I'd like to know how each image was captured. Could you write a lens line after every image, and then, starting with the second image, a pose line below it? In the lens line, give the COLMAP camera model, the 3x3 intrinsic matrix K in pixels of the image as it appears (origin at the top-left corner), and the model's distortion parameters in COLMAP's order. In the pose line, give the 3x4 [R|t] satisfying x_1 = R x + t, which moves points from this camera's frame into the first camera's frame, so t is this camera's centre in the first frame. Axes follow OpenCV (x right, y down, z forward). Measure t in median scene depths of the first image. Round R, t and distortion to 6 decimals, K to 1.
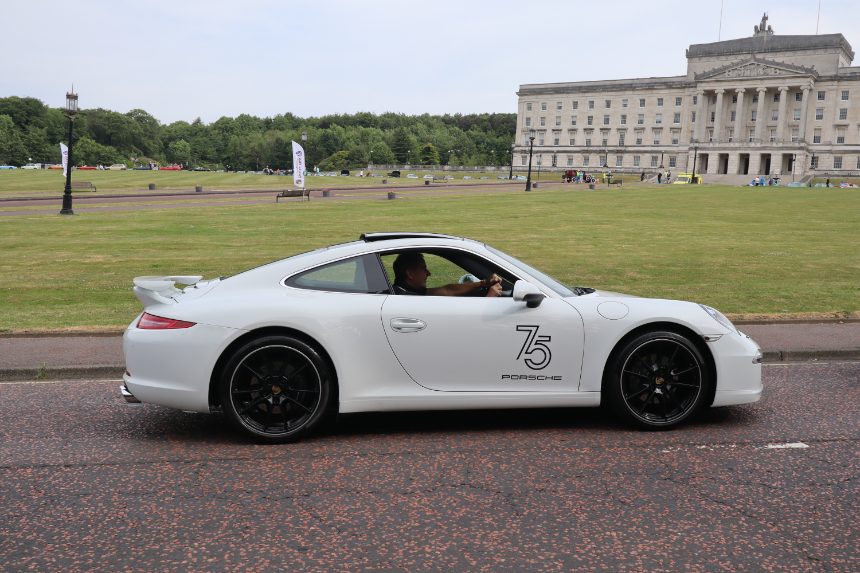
lens RADIAL K [[835.5, 0, 425.4], [0, 835.5, 286.1], [0, 0, 1]] dist [0.006798, 0.003358]
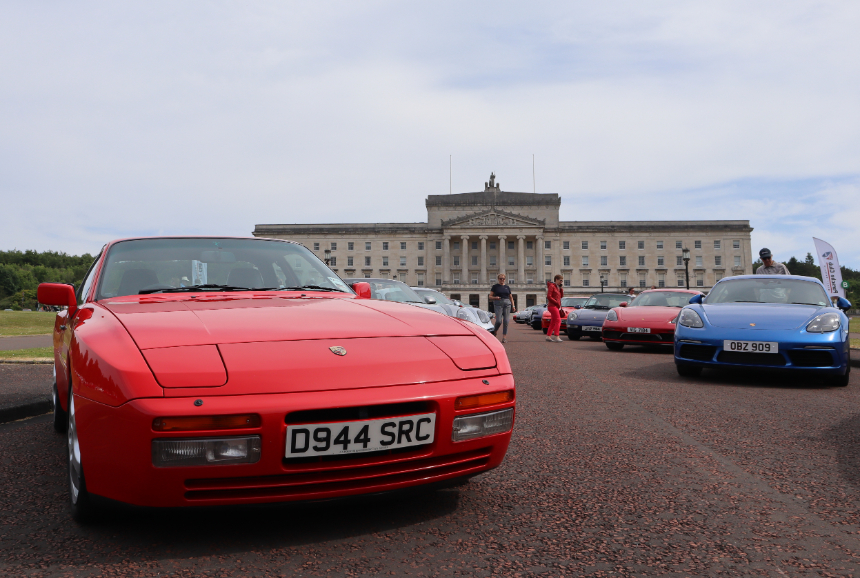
lens RADIAL K [[769.8, 0, 352.2], [0, 769.8, 251.1], [0, 0, 1]] dist [-0.121775, 0.104152]
pose [[0.898635, 0.034503, 0.437338, -0.202348], [0.062610, 0.976610, -0.205699, -0.018846], [-0.434206, 0.212230, 0.875456, 0.184551]]
